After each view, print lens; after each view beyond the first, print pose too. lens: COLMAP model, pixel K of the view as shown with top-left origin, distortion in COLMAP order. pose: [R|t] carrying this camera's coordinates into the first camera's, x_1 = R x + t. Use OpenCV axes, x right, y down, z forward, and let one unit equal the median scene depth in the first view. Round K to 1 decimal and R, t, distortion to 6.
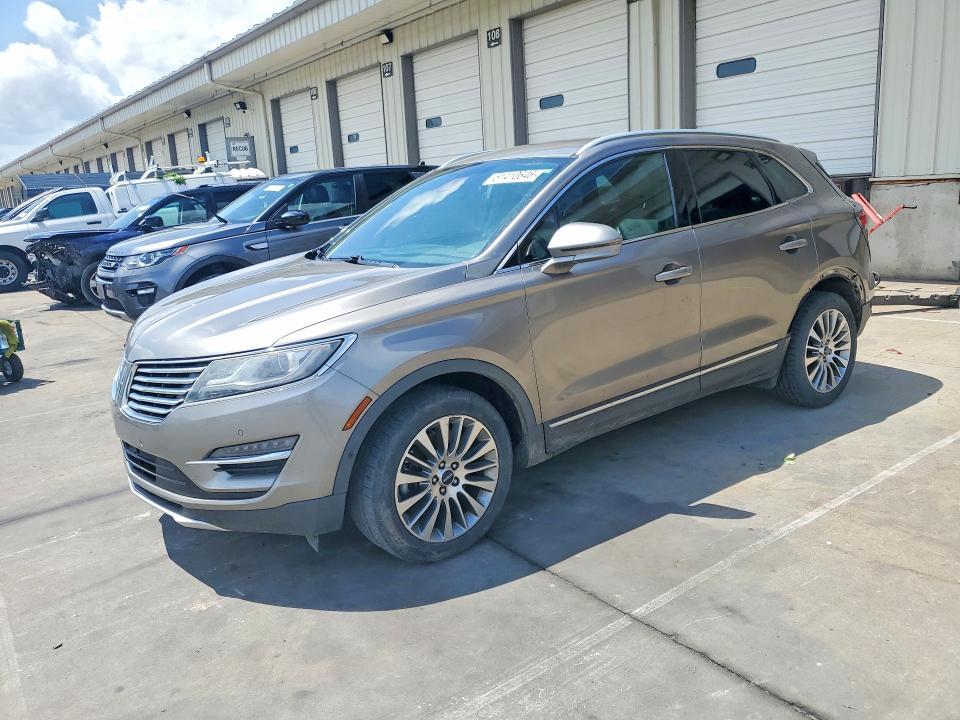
lens RADIAL K [[726.9, 0, 480.0], [0, 726.9, 360.0], [0, 0, 1]] dist [-0.013058, -0.007515]
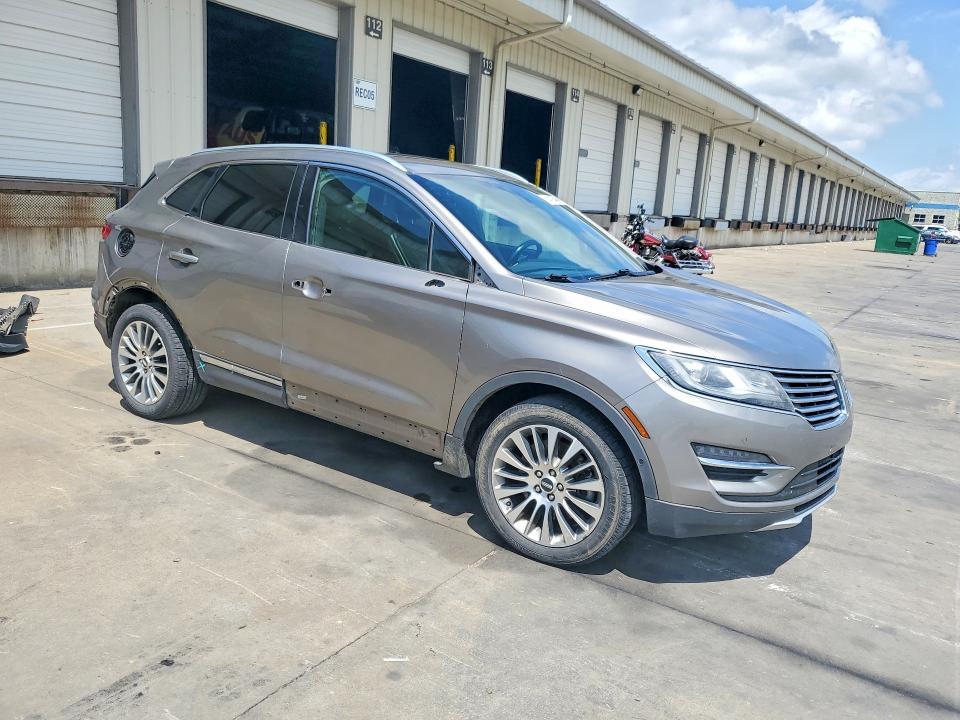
lens RADIAL K [[726.9, 0, 480.0], [0, 726.9, 360.0], [0, 0, 1]] dist [-0.013058, -0.007515]
pose [[-0.311694, -0.165179, 0.935715, -1.287113], [0.174914, 0.957970, 0.227373, -0.341846], [-0.933944, 0.234541, -0.269701, 1.735069]]
